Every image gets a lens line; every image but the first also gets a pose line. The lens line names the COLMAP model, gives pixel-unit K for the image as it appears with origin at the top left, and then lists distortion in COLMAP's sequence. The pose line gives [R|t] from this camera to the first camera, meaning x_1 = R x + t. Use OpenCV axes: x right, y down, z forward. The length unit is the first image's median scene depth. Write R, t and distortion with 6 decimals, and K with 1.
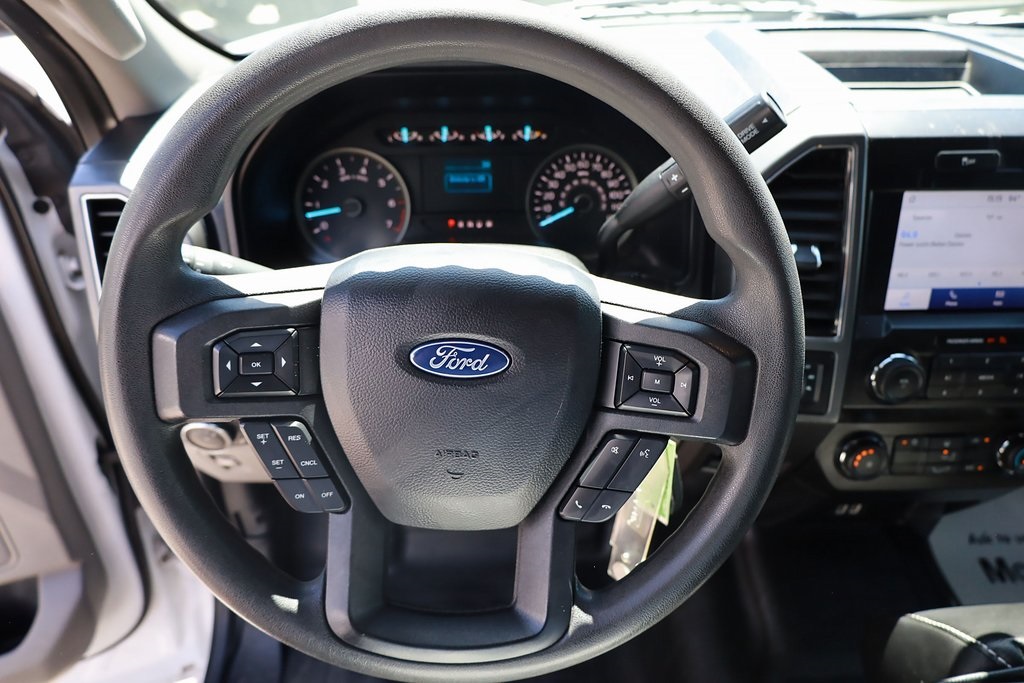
lens RADIAL K [[712.8, 0, 525.2], [0, 712.8, 361.4], [0, 0, 1]] dist [-0.016093, -0.001635]
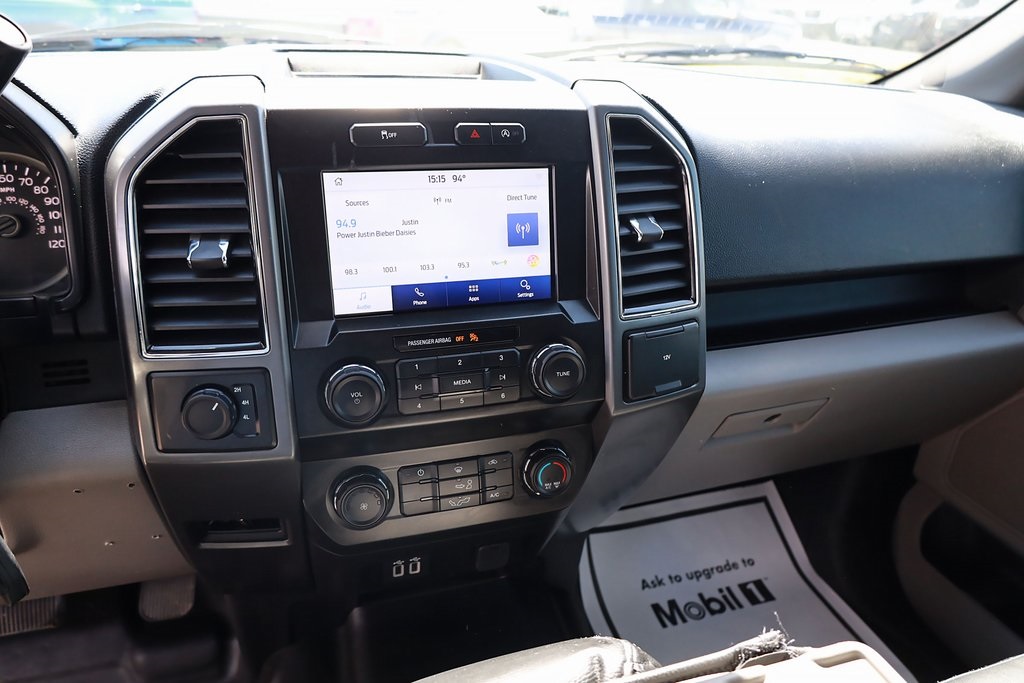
lens RADIAL K [[702.4, 0, 512.0], [0, 702.4, 341.5], [0, 0, 1]] dist [-0.003124, -0.003846]
pose [[0.966894, -0.077429, 0.243148, 0.511886], [0.117374, 0.981020, -0.154346, 0.113144], [-0.226582, 0.177775, 0.957631, 0.167706]]
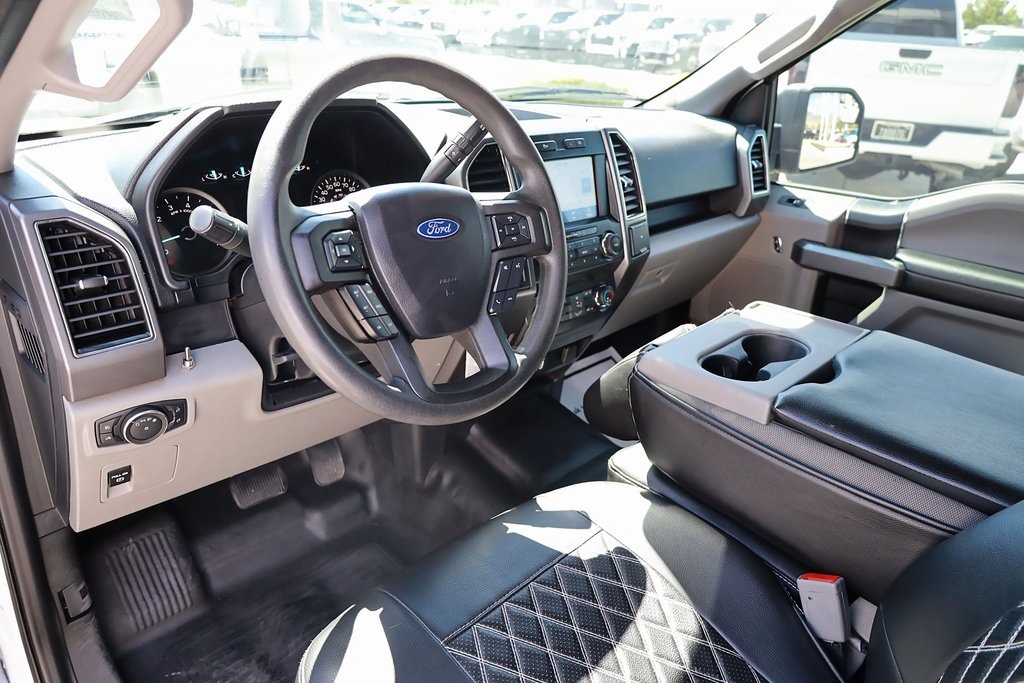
lens RADIAL K [[702.4, 0, 512.0], [0, 702.4, 341.5], [0, 0, 1]] dist [-0.003124, -0.003846]
pose [[0.741749, -0.239955, 0.626283, -0.778296], [0.352206, 0.934044, -0.059270, 0.300028], [-0.570754, 0.264544, 0.777339, -0.330220]]
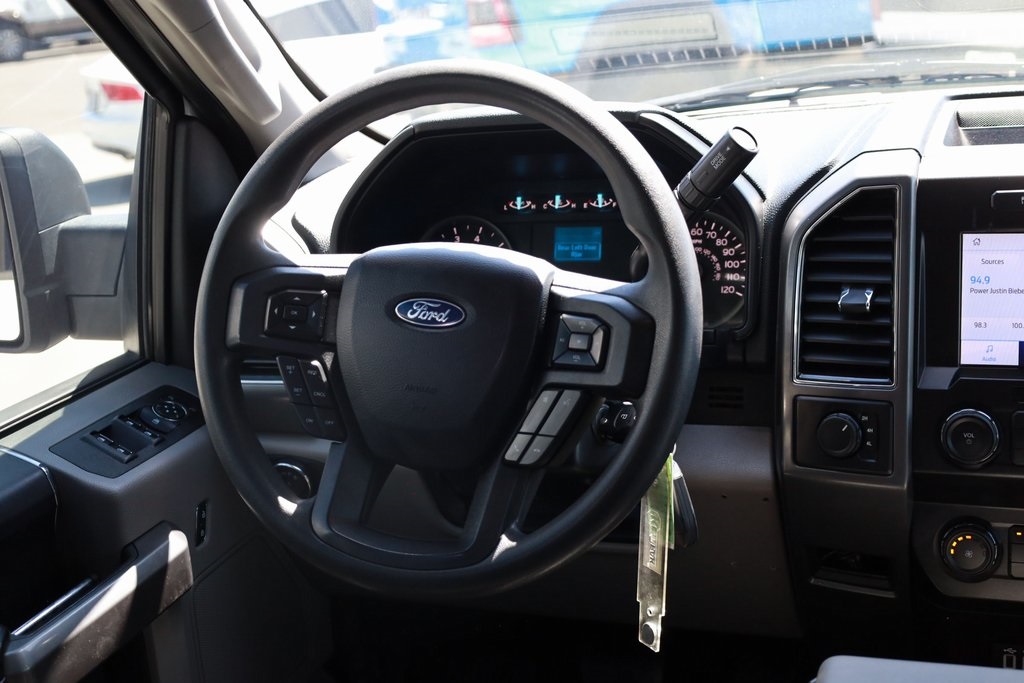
lens RADIAL K [[1349.5, 0, 517.9], [0, 1349.5, 345.1], [0, 0, 1]] dist [-0.007036, 0.016171]
pose [[0.924095, 0.024583, -0.381372, 0.648706], [-0.139191, 0.951035, -0.275968, 0.461102], [0.355914, 0.308104, 0.882268, -0.719119]]
